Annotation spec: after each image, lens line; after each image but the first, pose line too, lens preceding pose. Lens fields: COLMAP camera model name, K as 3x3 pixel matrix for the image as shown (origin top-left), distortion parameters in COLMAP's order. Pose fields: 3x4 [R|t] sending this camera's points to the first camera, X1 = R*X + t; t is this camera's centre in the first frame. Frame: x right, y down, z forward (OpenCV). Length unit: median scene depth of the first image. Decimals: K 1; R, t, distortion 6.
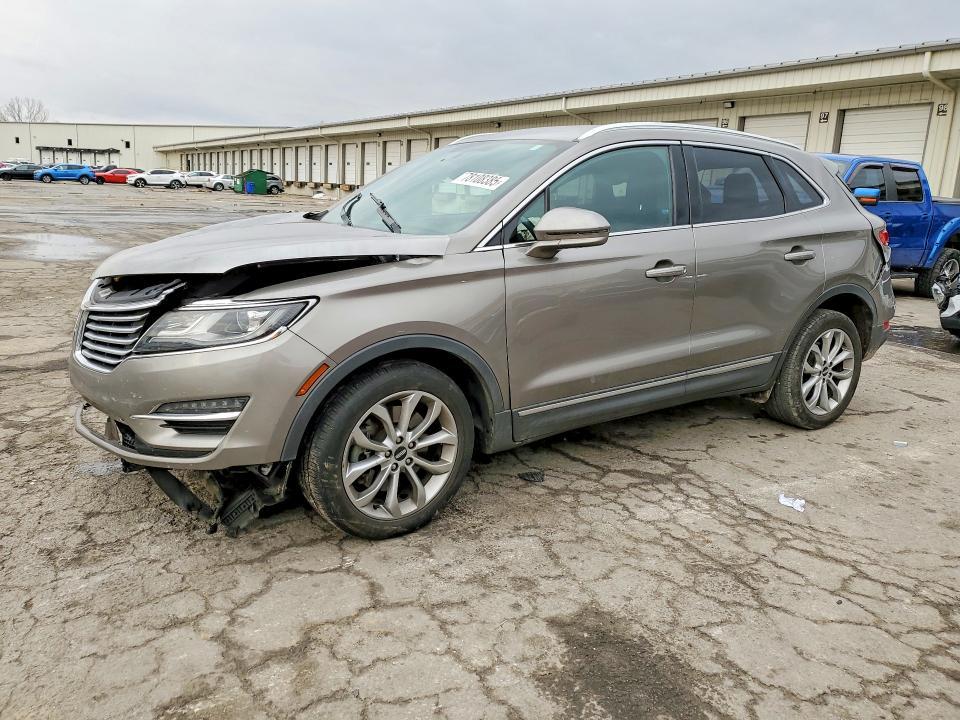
lens RADIAL K [[751.6, 0, 463.0], [0, 751.6, 345.7], [0, 0, 1]] dist [0.016391, 0.016410]
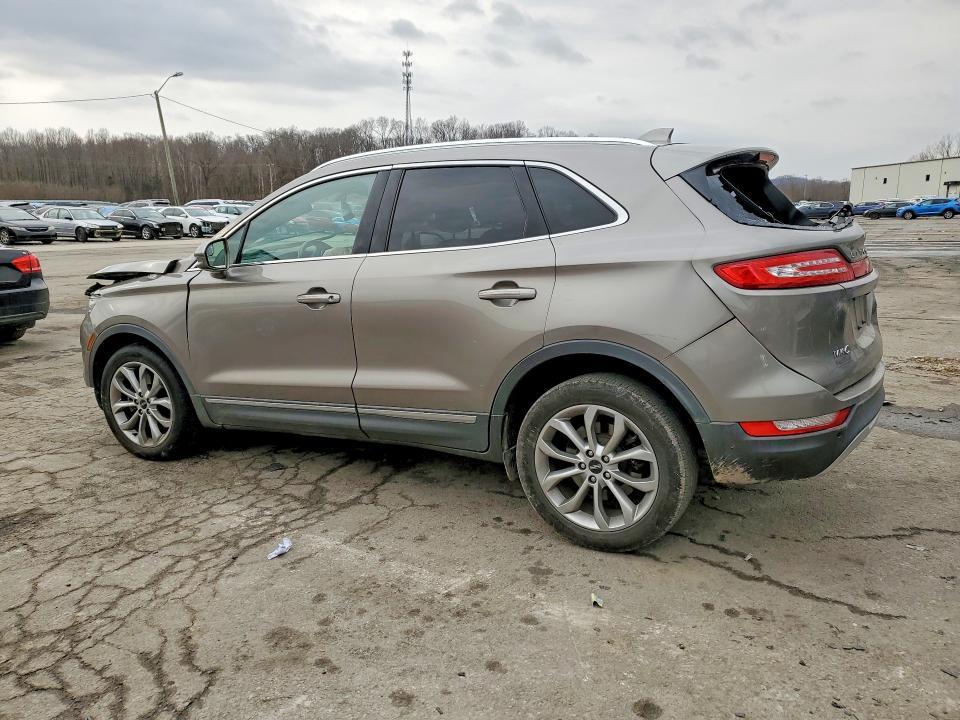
lens RADIAL K [[751.6, 0, 479.1], [0, 751.6, 362.5], [0, 0, 1]] dist [0.016391, 0.016410]
pose [[0.450800, 0.123371, -0.884058, 1.291046], [-0.146427, 0.987207, 0.063099, -0.110098], [0.880533, 0.101005, 0.463098, 0.735859]]
